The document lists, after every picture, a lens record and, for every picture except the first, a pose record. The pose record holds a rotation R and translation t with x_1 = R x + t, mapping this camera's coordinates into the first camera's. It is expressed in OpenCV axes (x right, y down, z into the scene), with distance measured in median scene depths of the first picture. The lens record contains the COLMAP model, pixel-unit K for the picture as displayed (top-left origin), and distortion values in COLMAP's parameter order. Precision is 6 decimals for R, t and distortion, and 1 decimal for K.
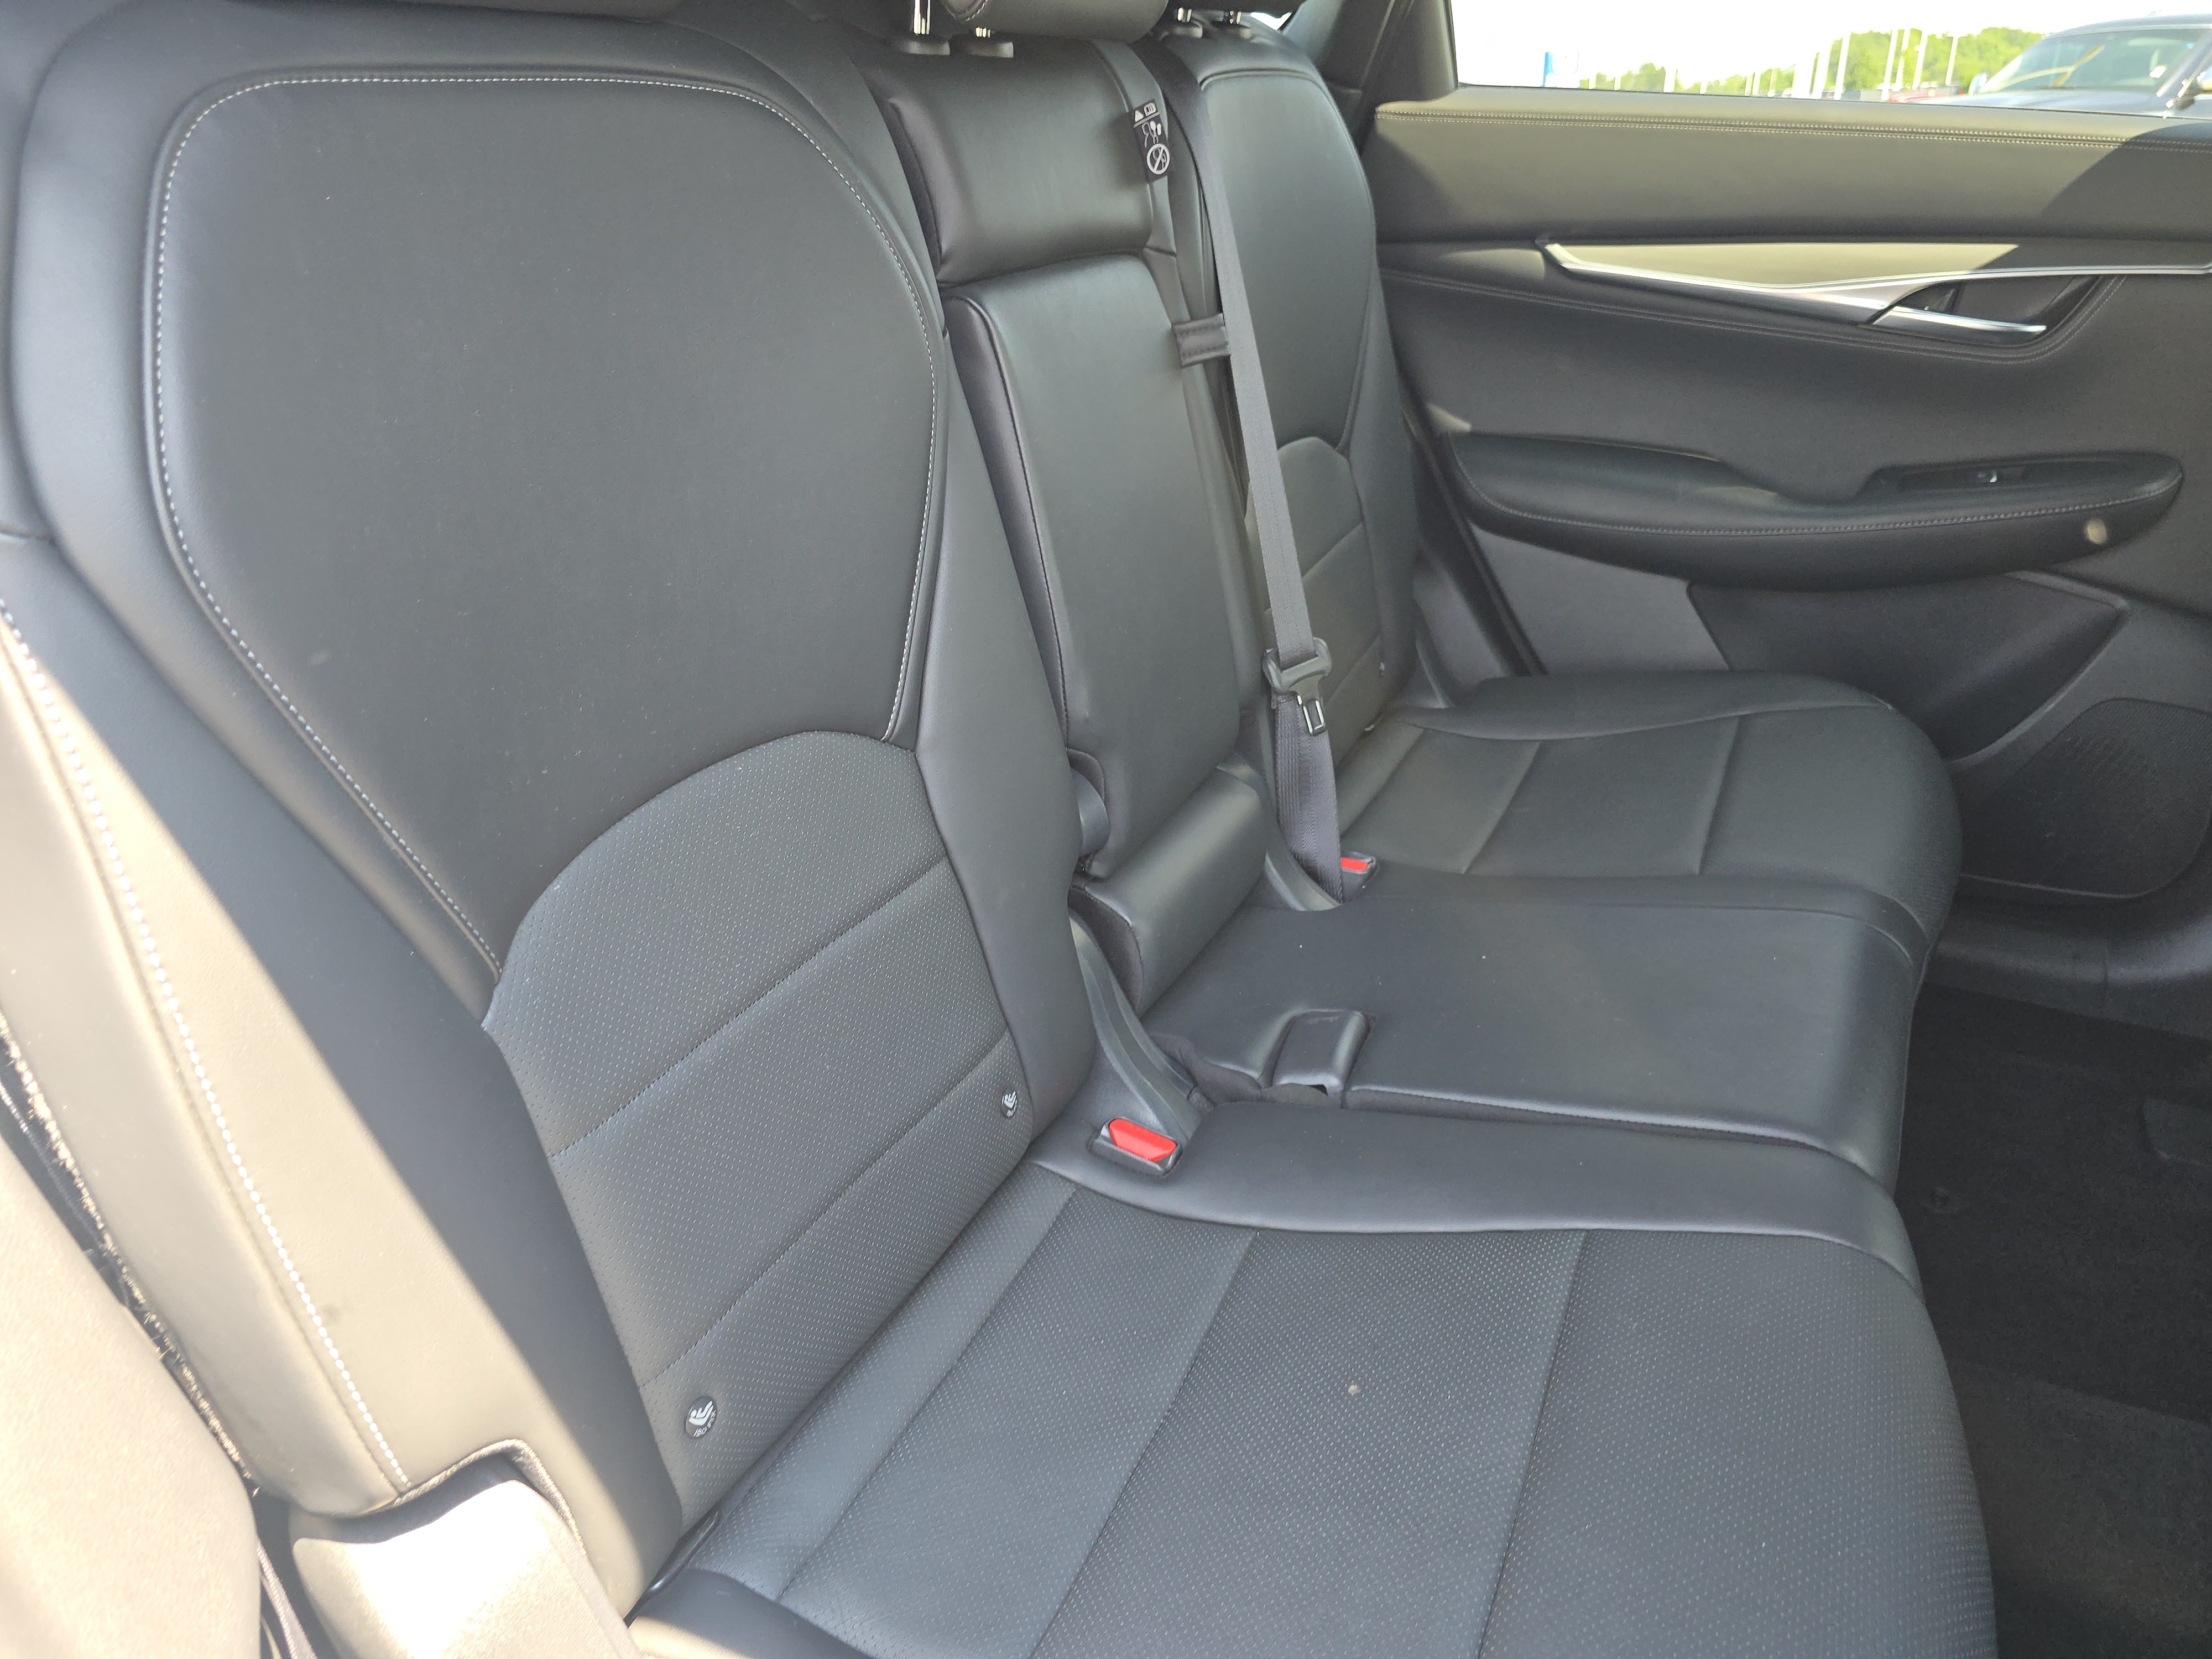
lens RADIAL K [[1441.0, 0, 1106.0], [0, 1441.0, 829.5], [0, 0, 1]] dist [0.000351, -0.005230]
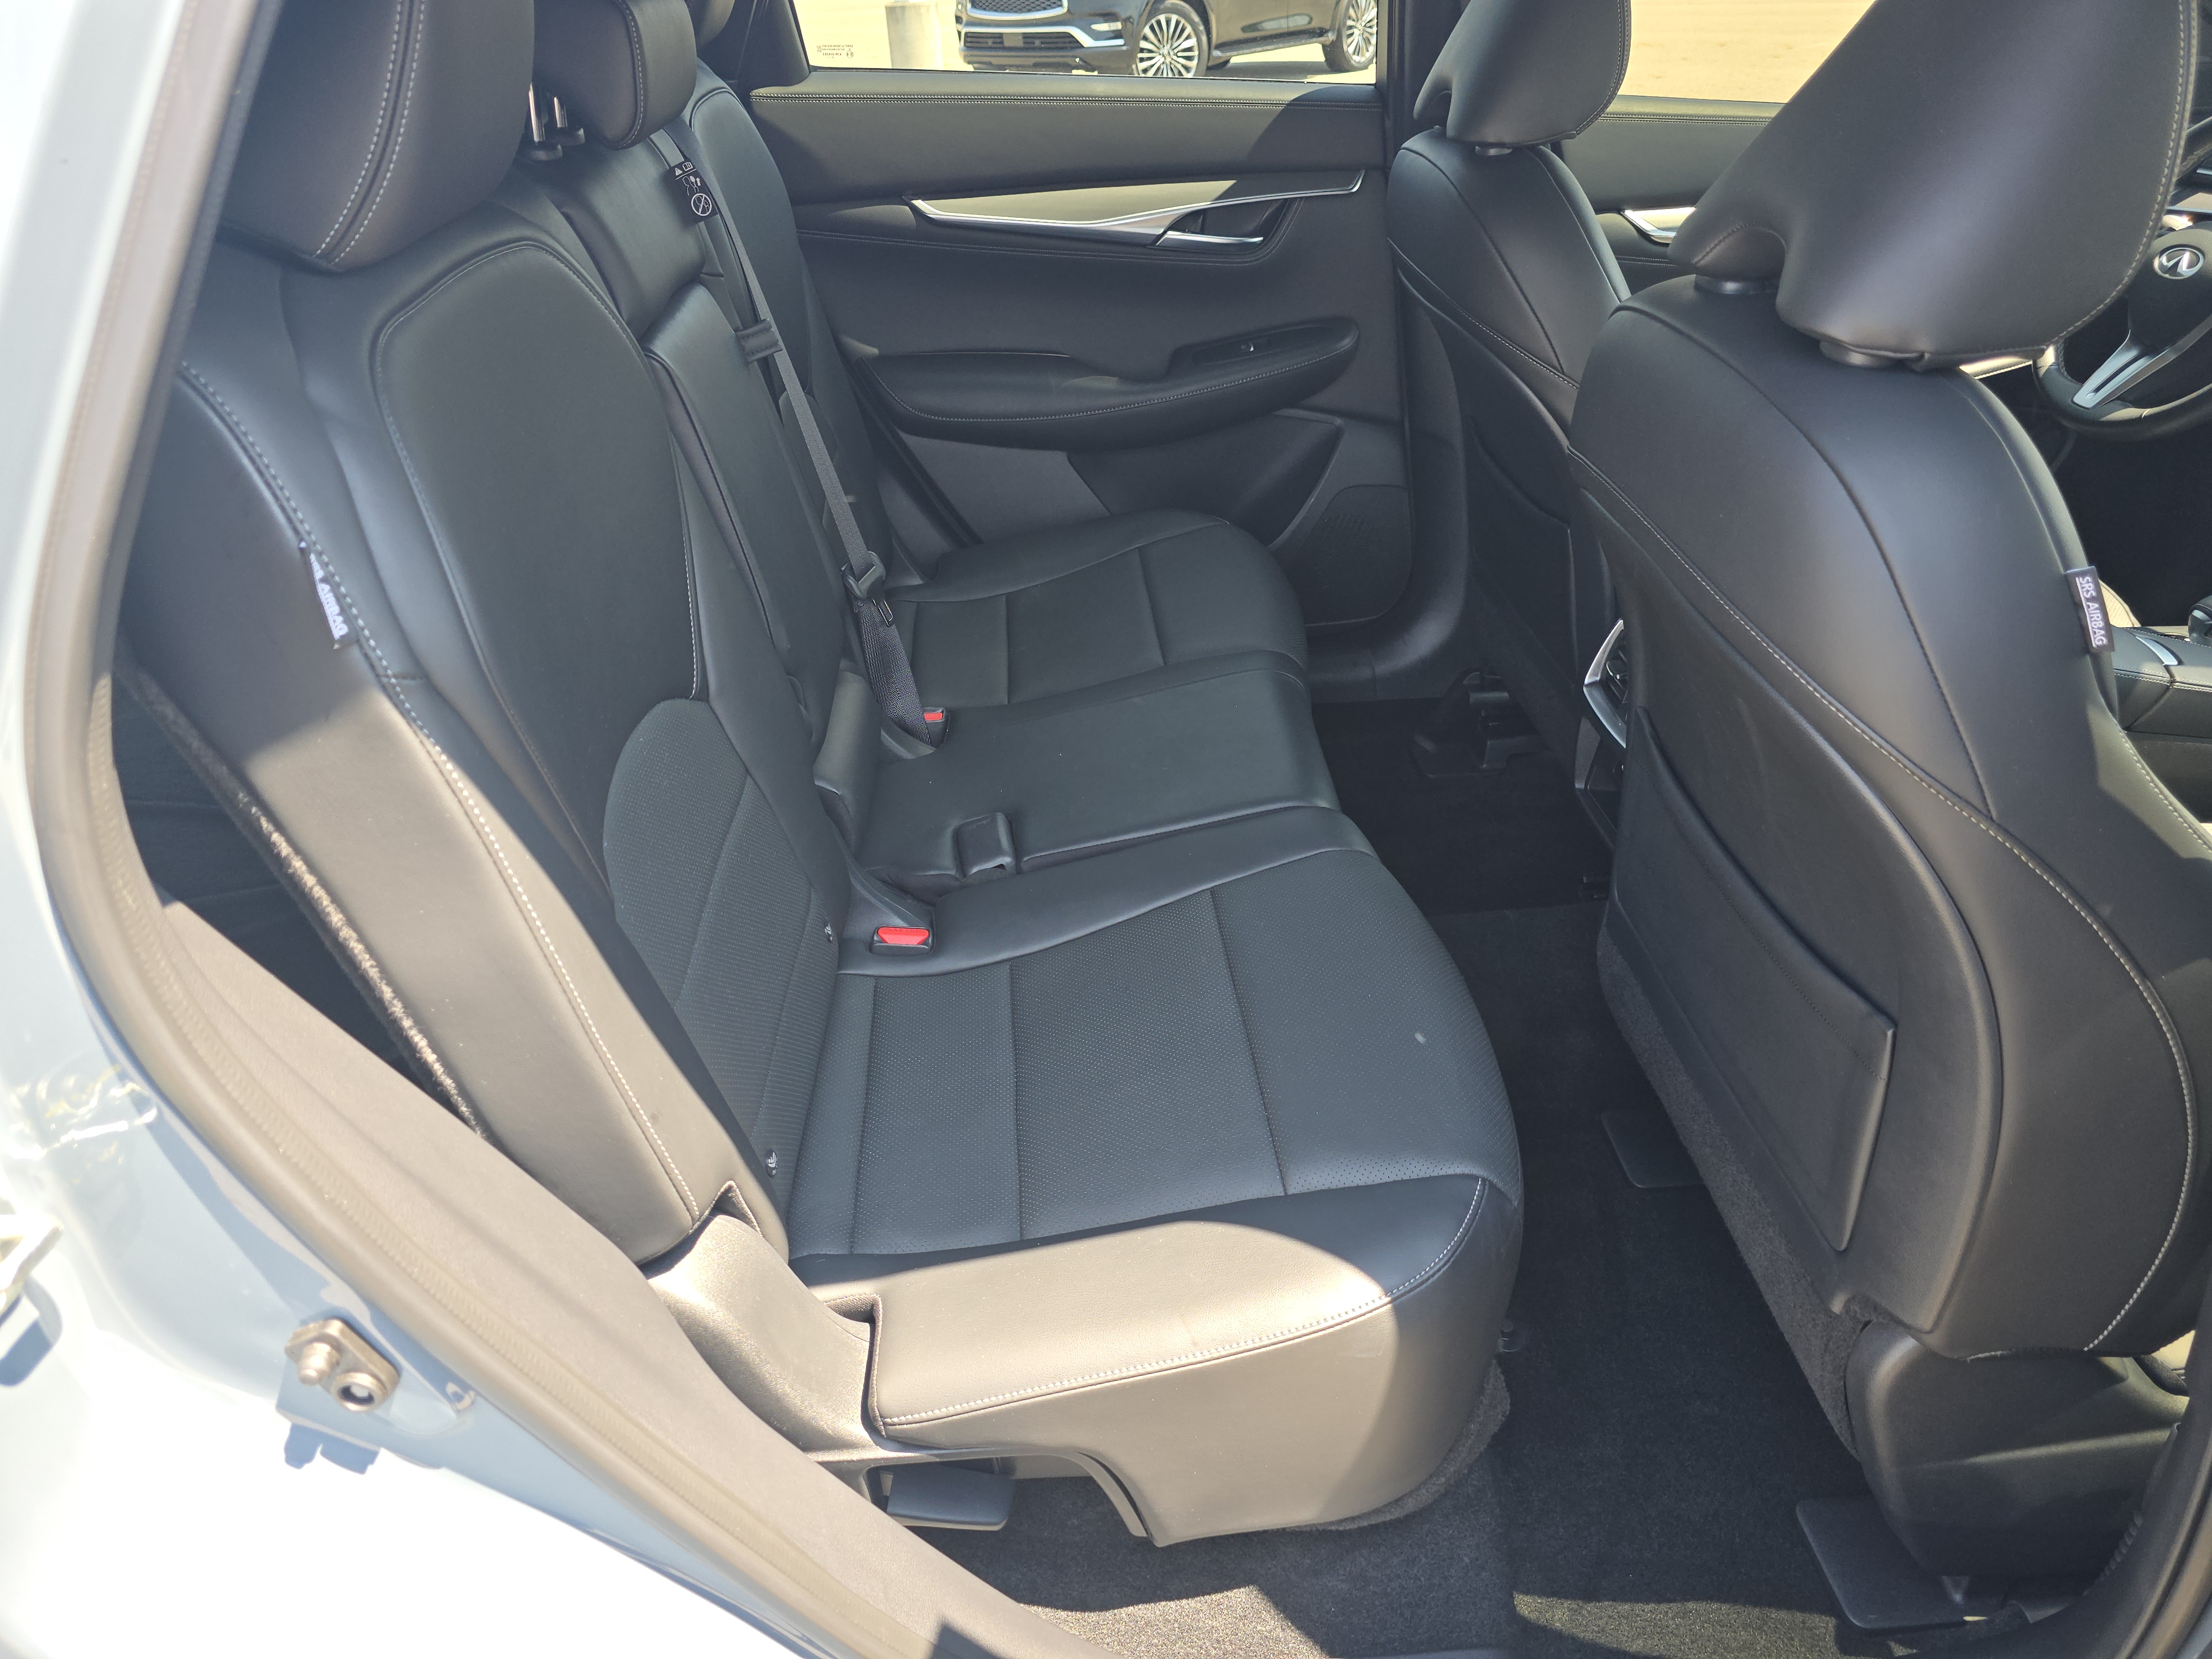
lens RADIAL K [[1441.0, 0, 1106.0], [0, 1441.0, 829.5], [0, 0, 1]] dist [0.000351, -0.005230]
pose [[0.865018, -0.266905, 0.424859, -0.240427], [0.225579, 0.963246, 0.145849, -0.027862], [-0.448172, -0.030323, 0.893433, -0.218956]]
